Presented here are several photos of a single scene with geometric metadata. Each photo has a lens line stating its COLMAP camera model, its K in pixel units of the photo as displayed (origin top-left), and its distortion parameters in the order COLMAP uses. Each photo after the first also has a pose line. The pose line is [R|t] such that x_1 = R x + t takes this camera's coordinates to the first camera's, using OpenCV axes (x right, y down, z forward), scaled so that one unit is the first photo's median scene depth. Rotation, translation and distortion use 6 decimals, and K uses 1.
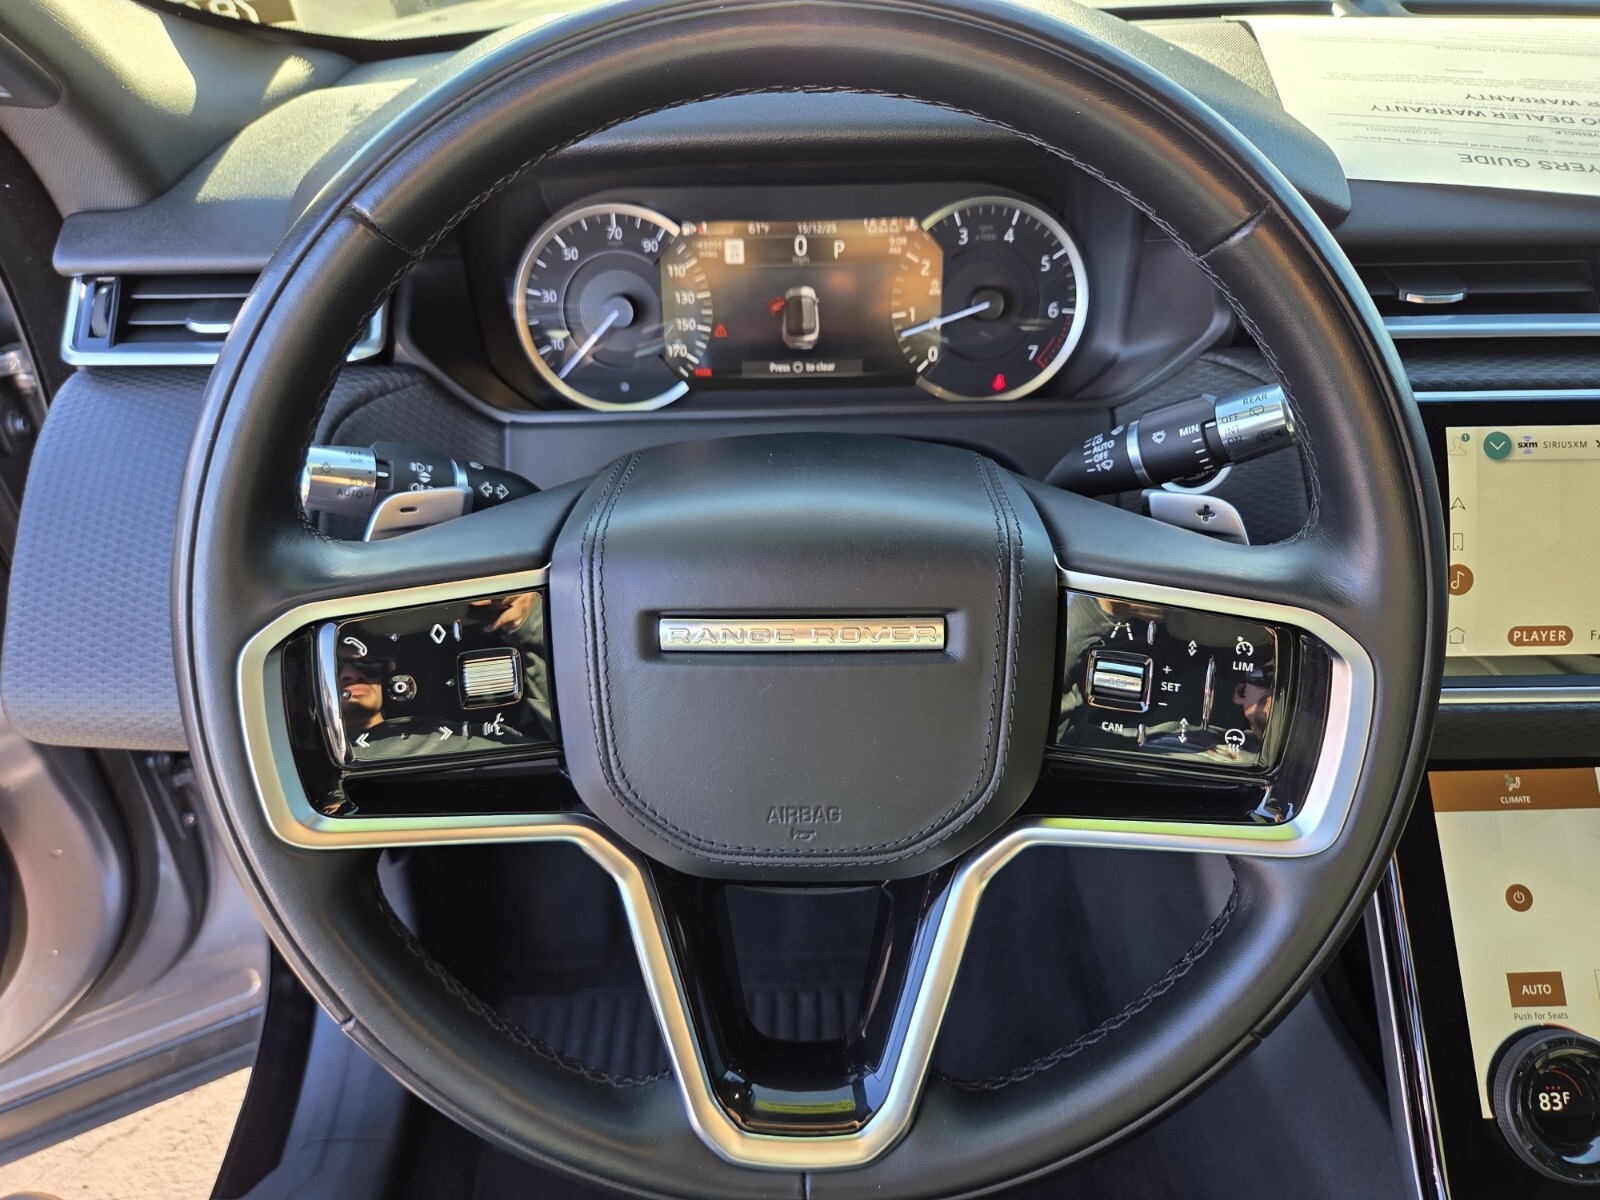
lens RADIAL K [[1094.3, 0, 800.0], [0, 1094.3, 600.0], [0, 0, 1]] dist [0.045675, -0.053848]
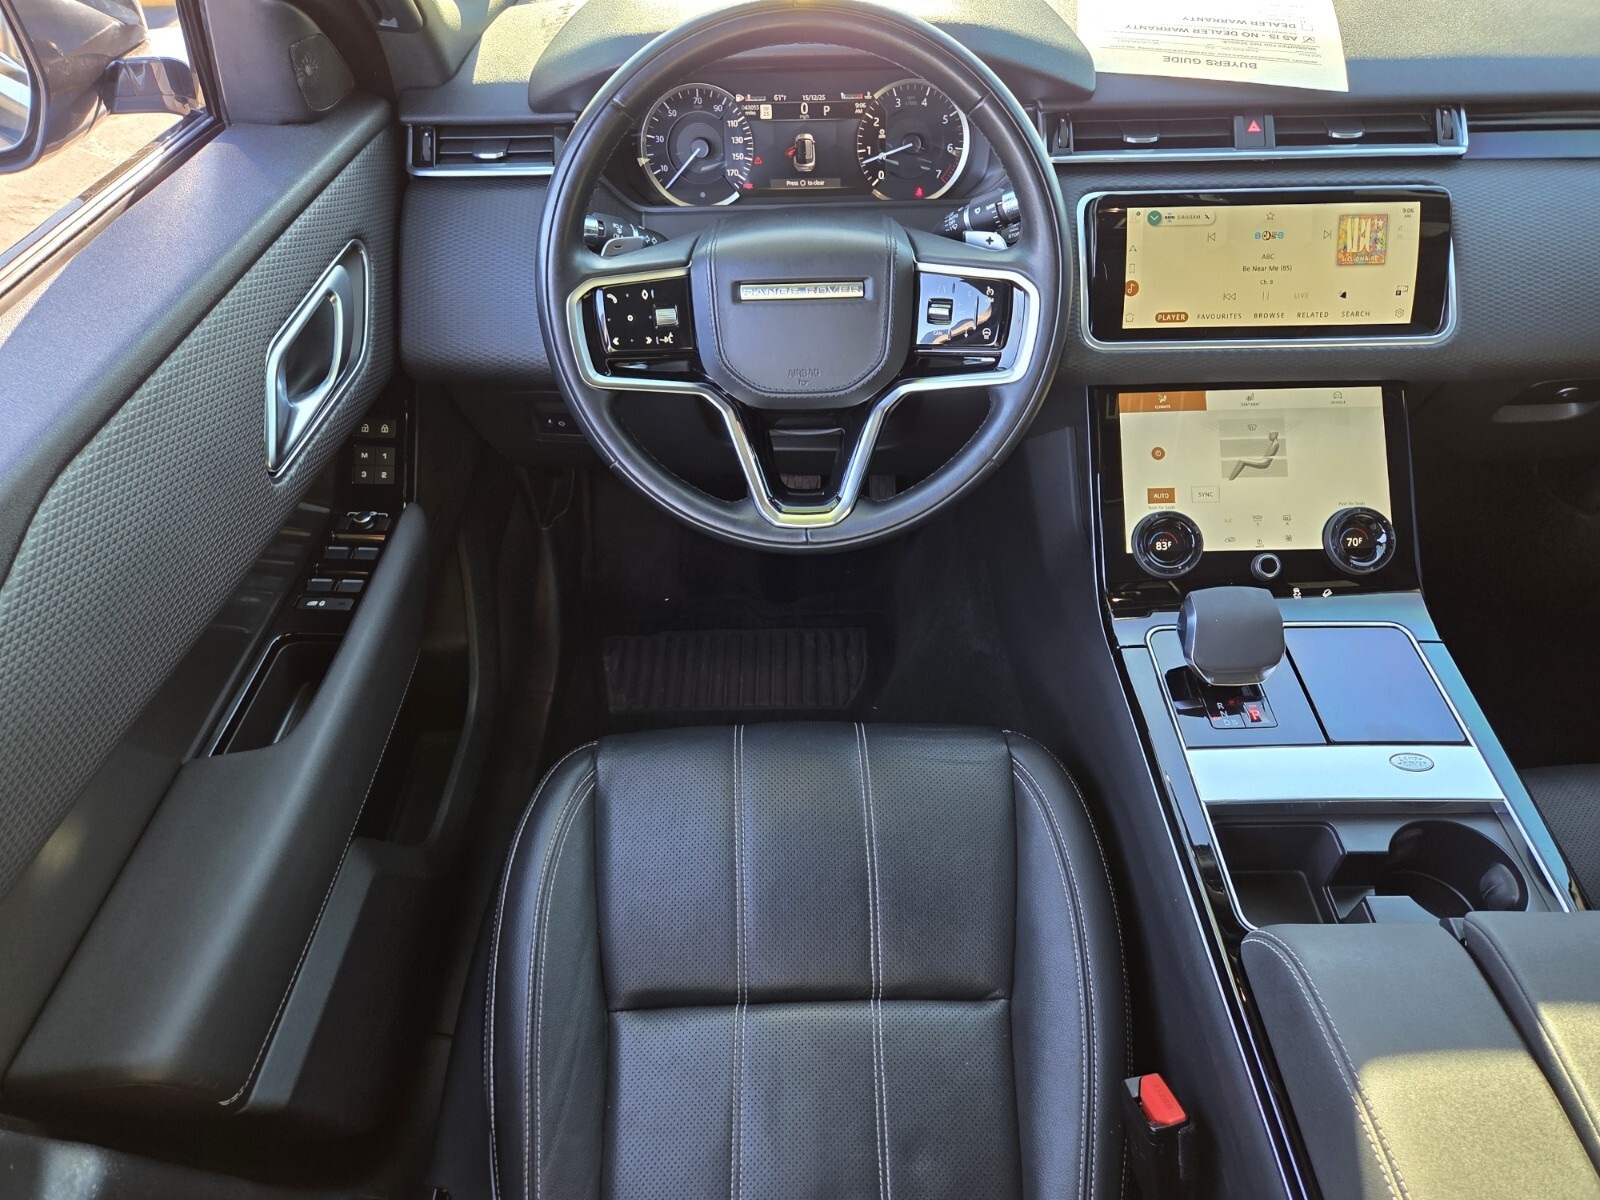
lens RADIAL K [[1045.0, 0, 800.0], [0, 1045.0, 600.0], [0, 0, 1]] dist [0.057526, -0.059333]
pose [[0.999962, 0.004508, -0.007402, 0.010184], [-0.003461, 0.990725, 0.135838, 0.240308], [0.007946, -0.135807, 0.990703, -0.824008]]
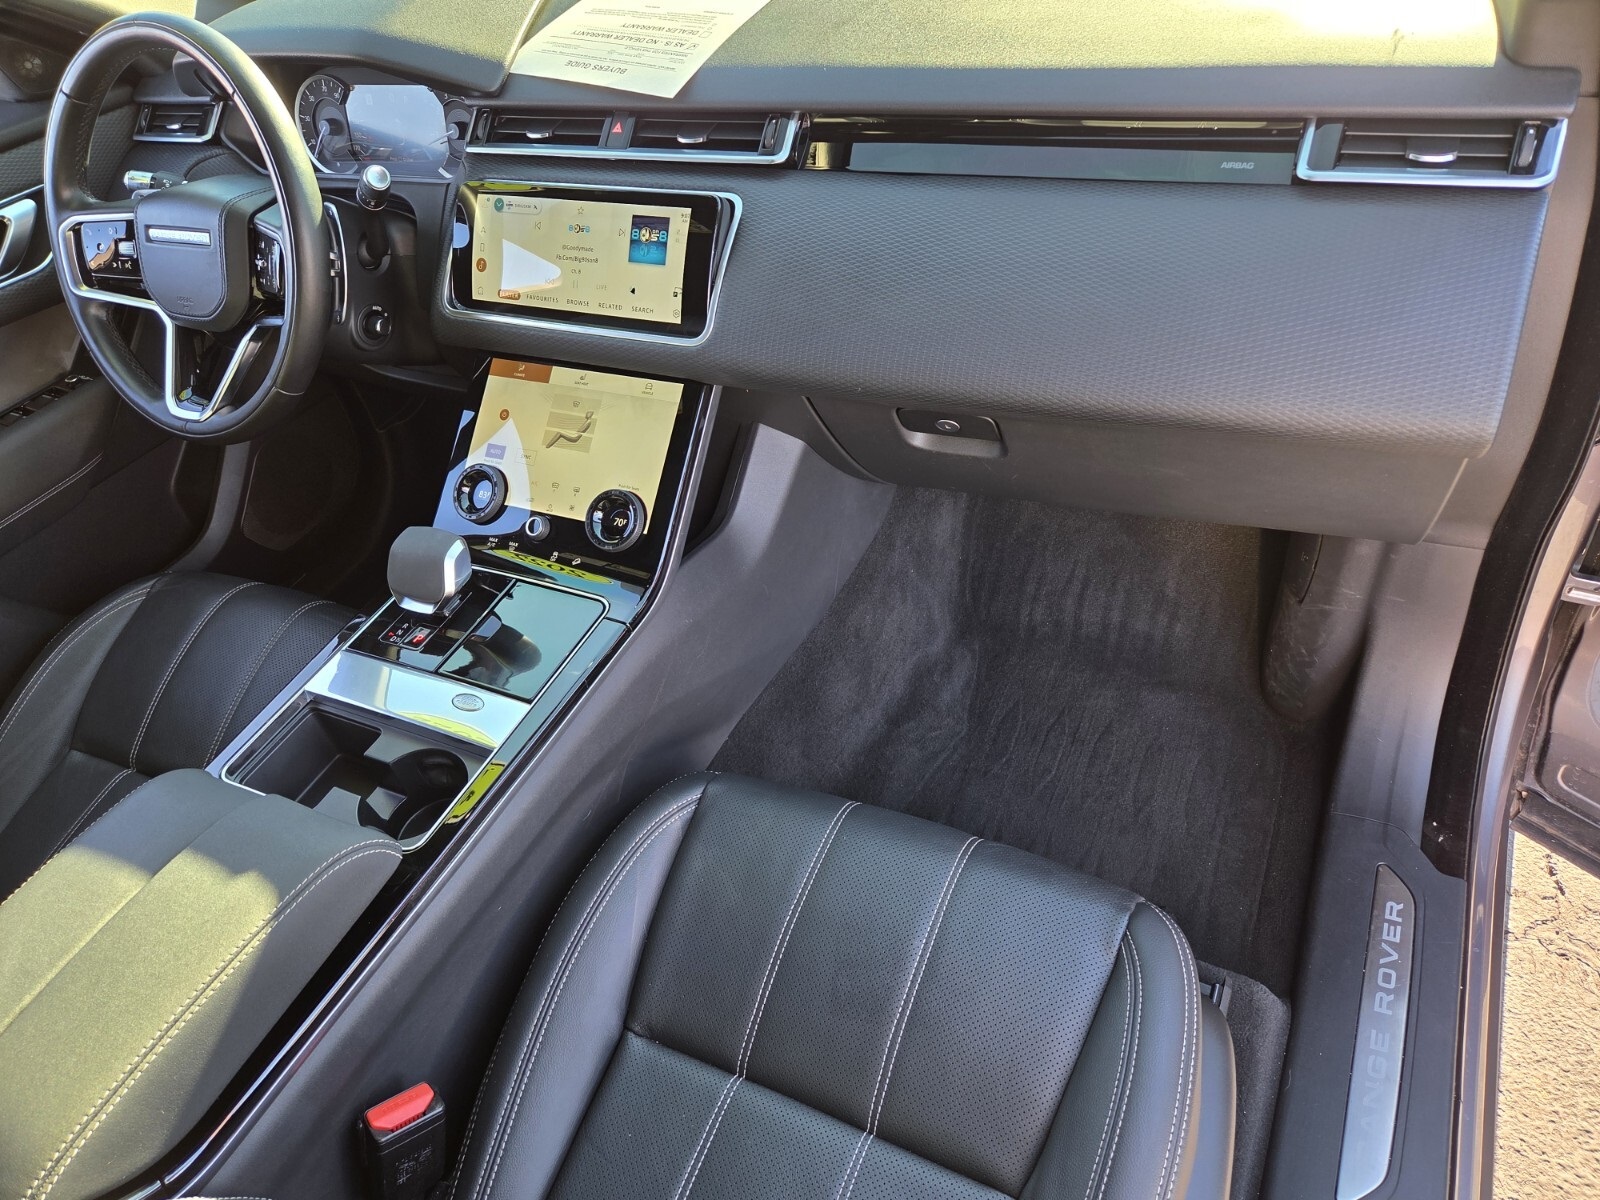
lens RADIAL K [[1045.0, 0, 800.0], [0, 1045.0, 600.0], [0, 0, 1]] dist [0.057526, -0.059333]
pose [[0.890449, 0.216494, -0.400289, 1.865519], [-0.154353, 0.971132, 0.181871, 0.132399], [0.428107, -0.100161, 0.898160, -0.629553]]
